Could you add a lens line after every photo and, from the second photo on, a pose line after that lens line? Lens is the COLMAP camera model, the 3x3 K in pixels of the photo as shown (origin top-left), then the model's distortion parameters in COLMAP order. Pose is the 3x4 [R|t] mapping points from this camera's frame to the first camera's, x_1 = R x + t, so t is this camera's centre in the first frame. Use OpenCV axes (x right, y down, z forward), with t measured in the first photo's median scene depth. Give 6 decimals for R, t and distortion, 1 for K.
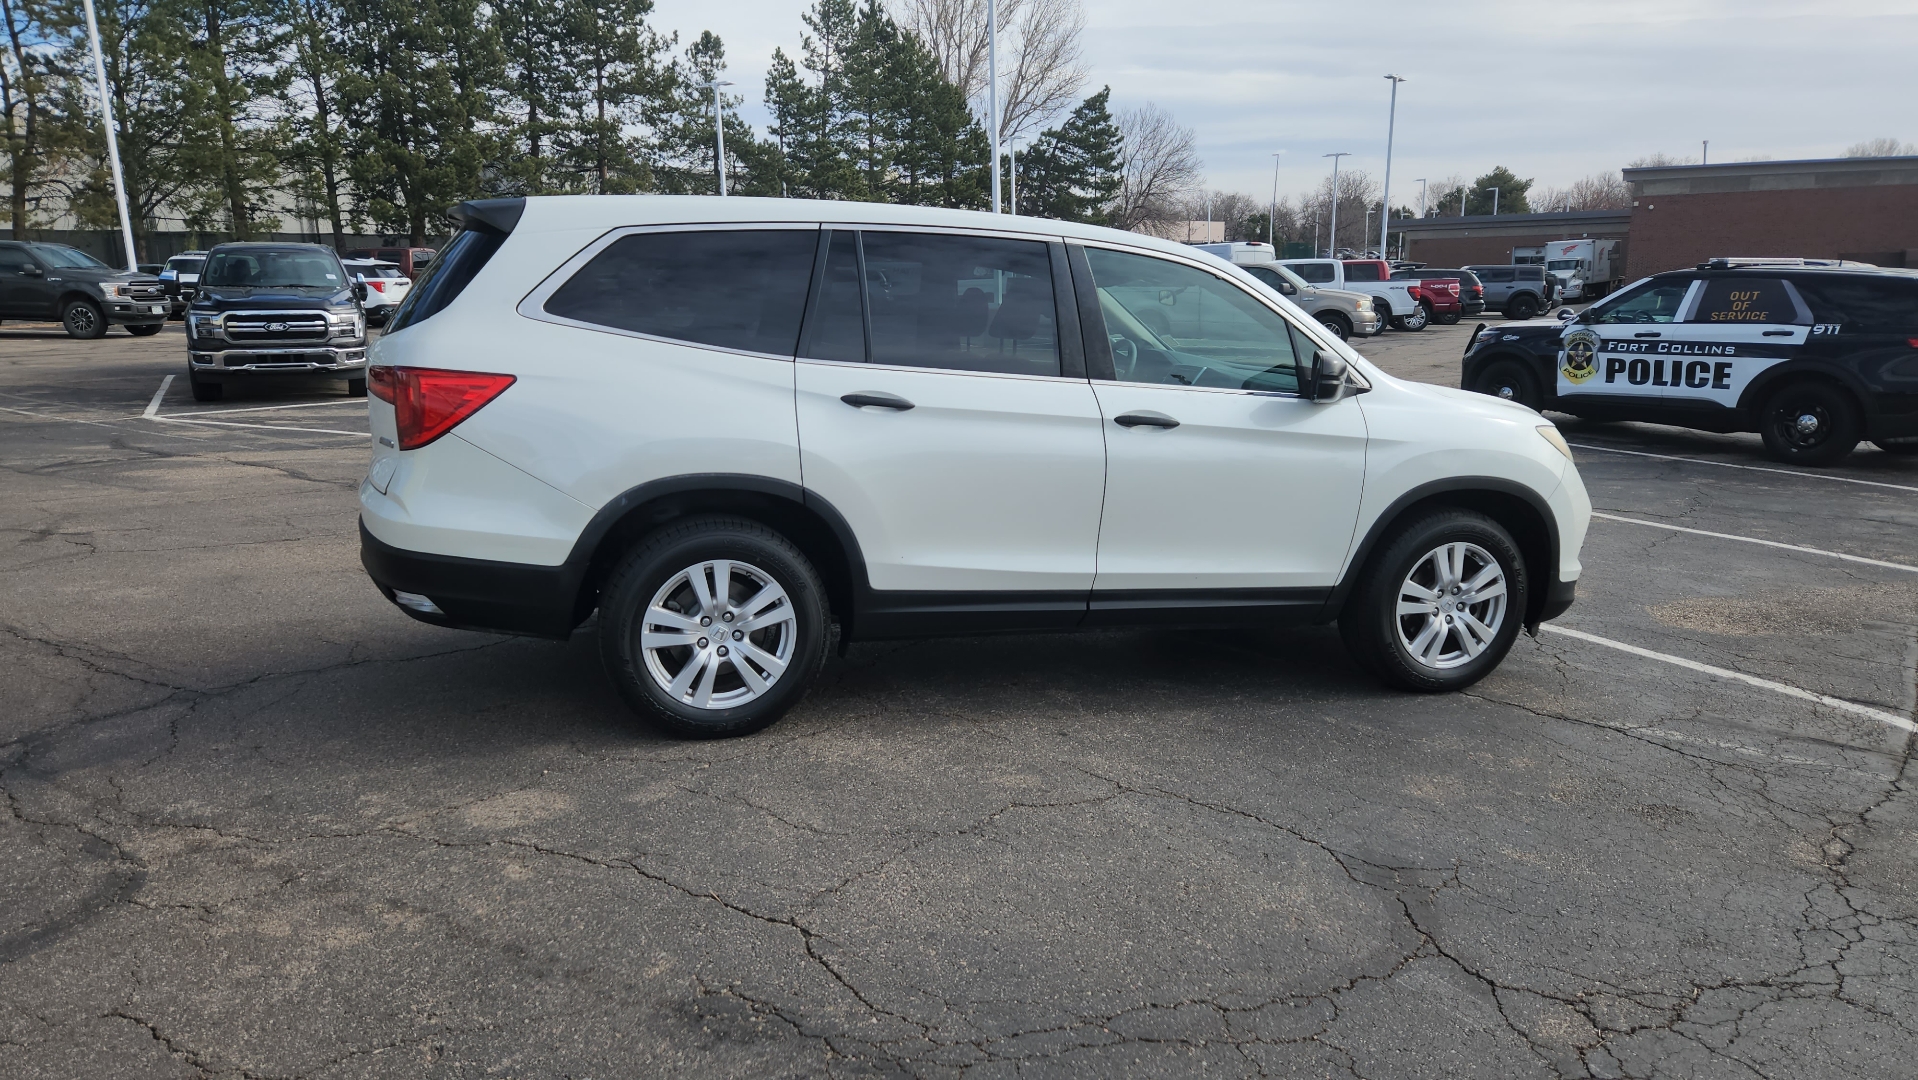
lens RADIAL K [[1272.4, 0, 963.7], [0, 1272.4, 560.8], [0, 0, 1]] dist [0.074299, -0.055848]
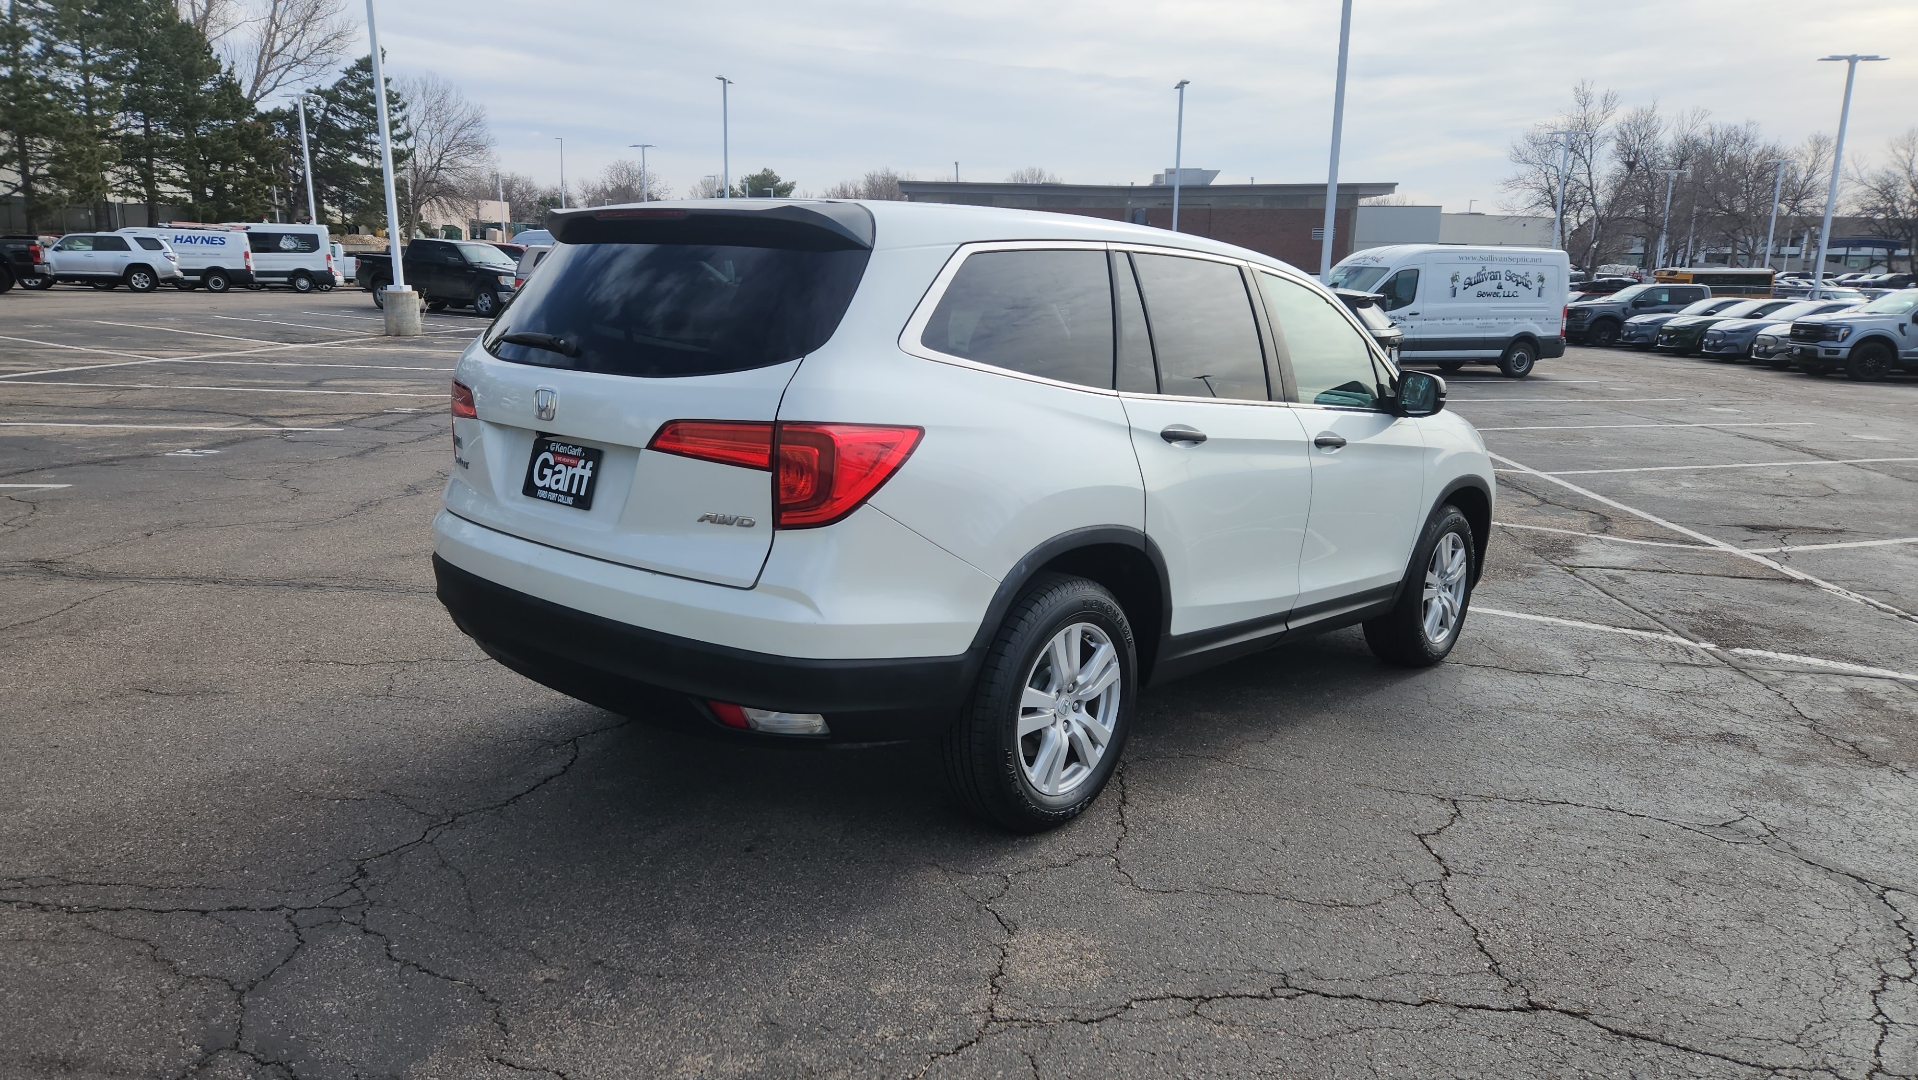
lens RADIAL K [[1264.5, 0, 957.3], [0, 1264.5, 528.1], [0, 0, 1]] dist [0.078609, -0.058627]
pose [[0.862654, -0.077770, 0.499779, -0.512304], [0.083947, 0.996418, 0.010154, -0.060569], [-0.498779, 0.033196, 0.866093, 0.208378]]
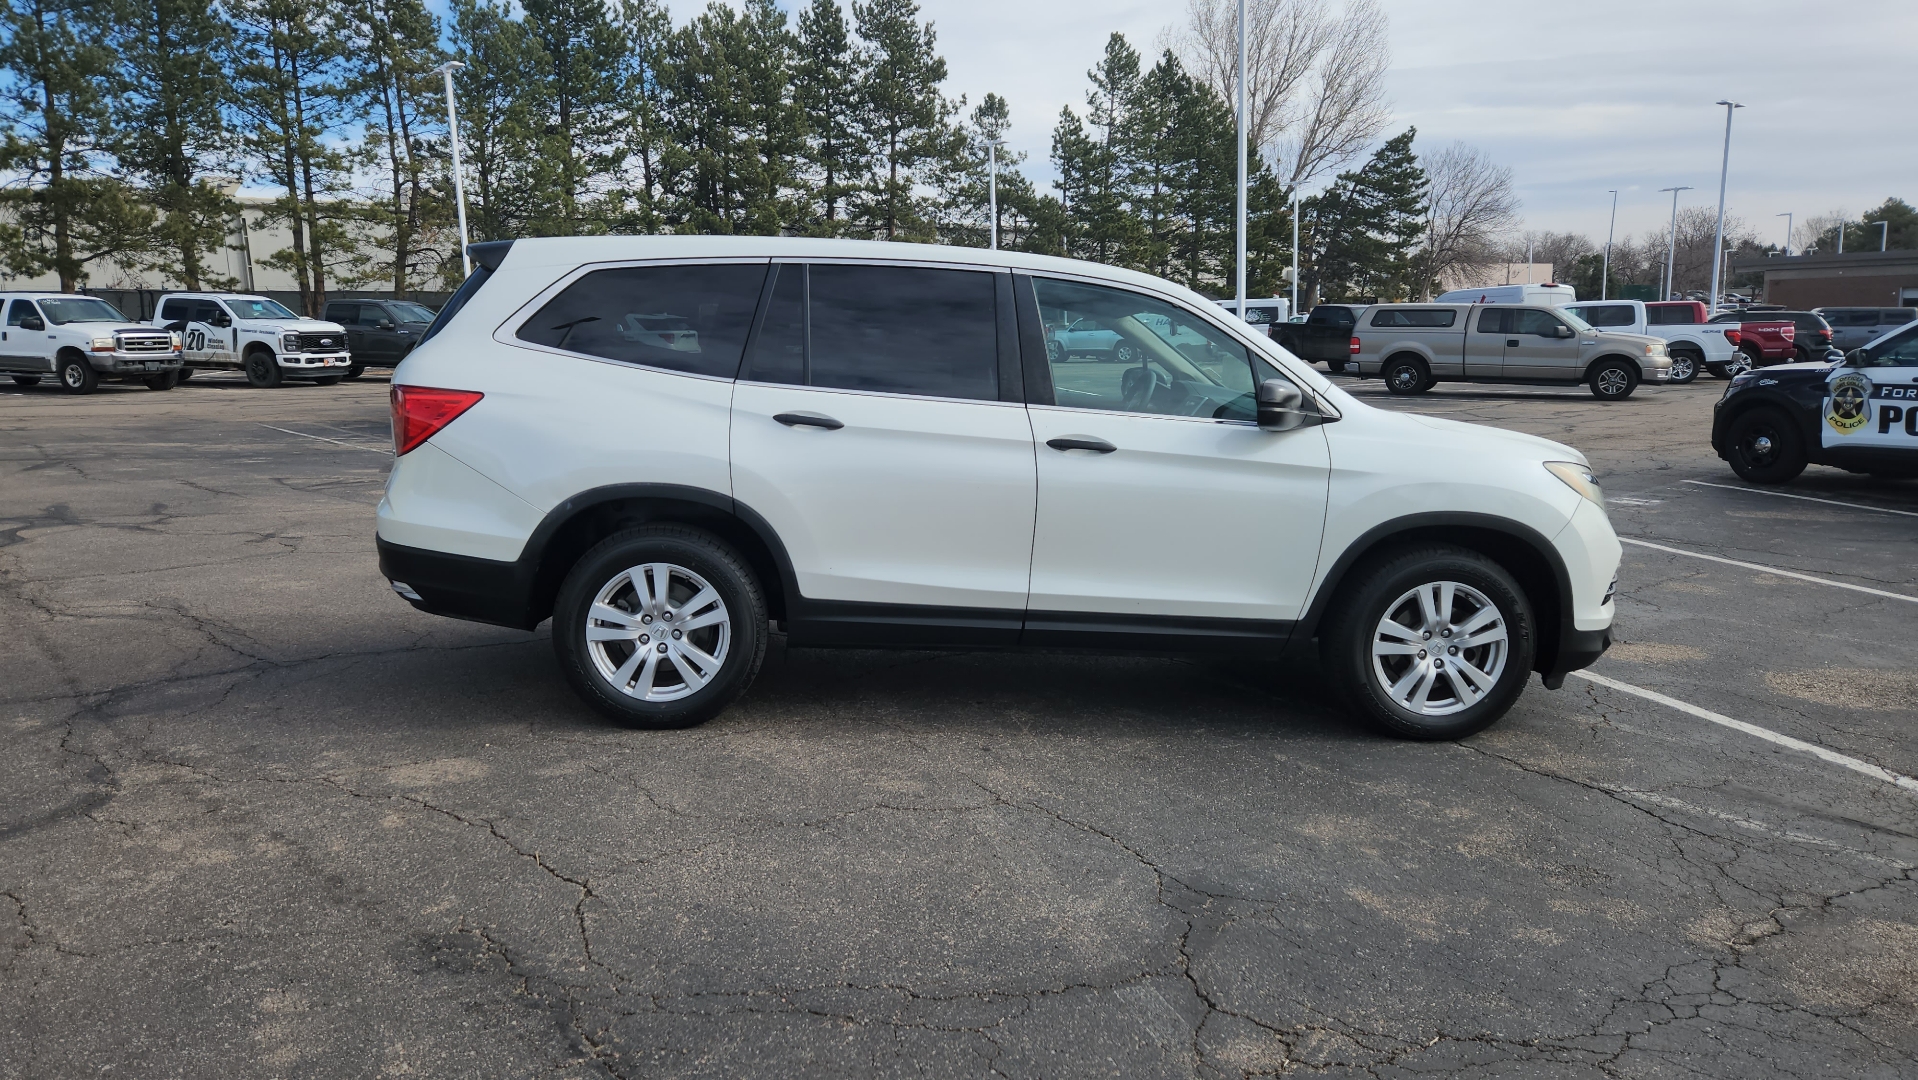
lens RADIAL K [[1280.9, 0, 951.6], [0, 1280.9, 545.2], [0, 0, 1]] dist [0.075398, -0.060401]
pose [[0.972945, 0.033308, -0.228624, 0.224050], [-0.044854, 0.997957, -0.045495, 0.016813], [0.226642, 0.054519, 0.972451, -0.009242]]
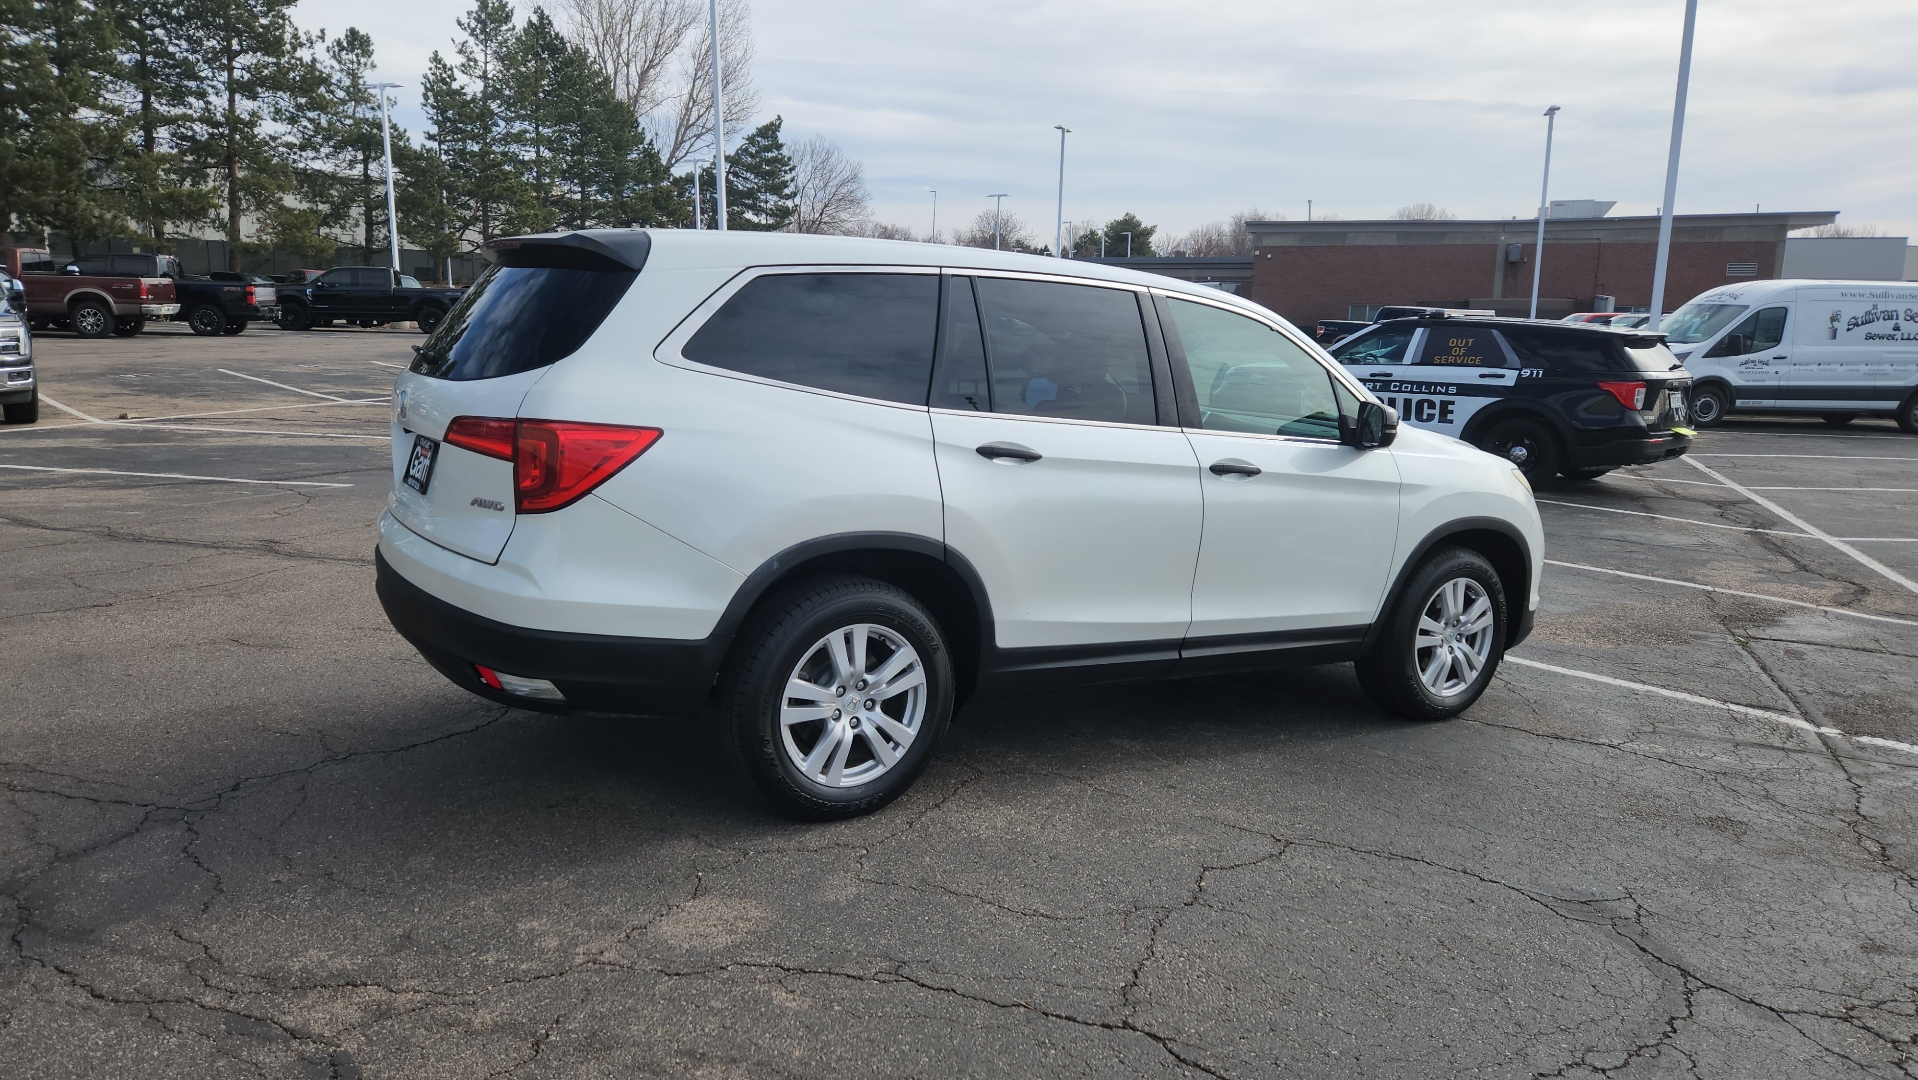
lens RADIAL K [[1264.5, 0, 957.3], [0, 1264.5, 528.1], [0, 0, 1]] dist [0.078609, -0.058627]
pose [[0.967771, -0.018221, 0.251172, -0.260048], [0.028664, 0.998867, -0.037983, -0.024805], [-0.250195, 0.043959, 0.967197, 0.066225]]
